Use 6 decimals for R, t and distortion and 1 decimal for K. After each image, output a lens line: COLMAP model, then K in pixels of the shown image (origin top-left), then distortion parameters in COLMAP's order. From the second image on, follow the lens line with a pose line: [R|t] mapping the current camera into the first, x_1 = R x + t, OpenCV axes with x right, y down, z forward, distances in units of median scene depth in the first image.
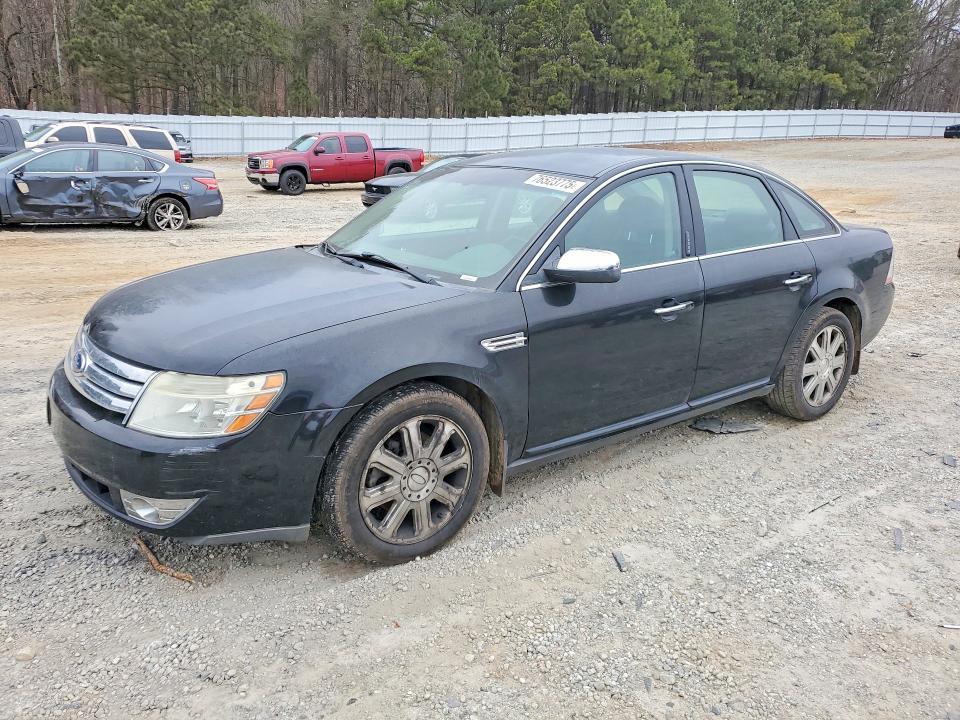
lens RADIAL K [[754.0, 0, 477.0], [0, 754.0, 353.8], [0, 0, 1]] dist [0.028839, 0.009831]
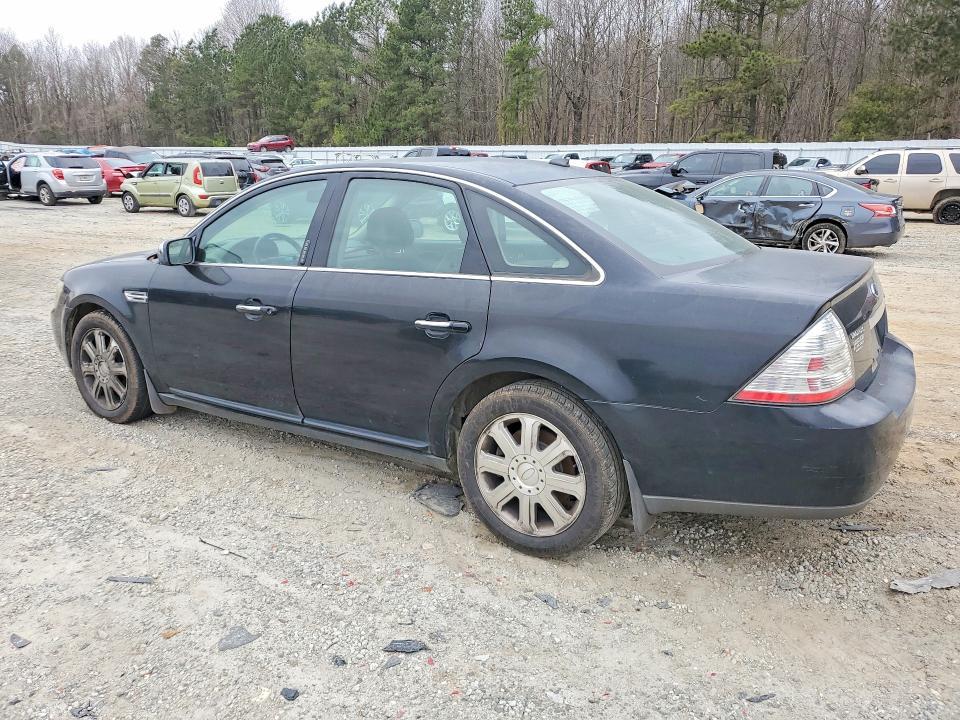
lens RADIAL K [[754.0, 0, 481.1], [0, 754.0, 357.1], [0, 0, 1]] dist [0.028839, 0.009831]
pose [[0.342959, 0.205928, -0.916500, 0.414203], [-0.239263, 0.962645, 0.126763, -0.062900], [0.908368, 0.175810, 0.379419, 0.280735]]
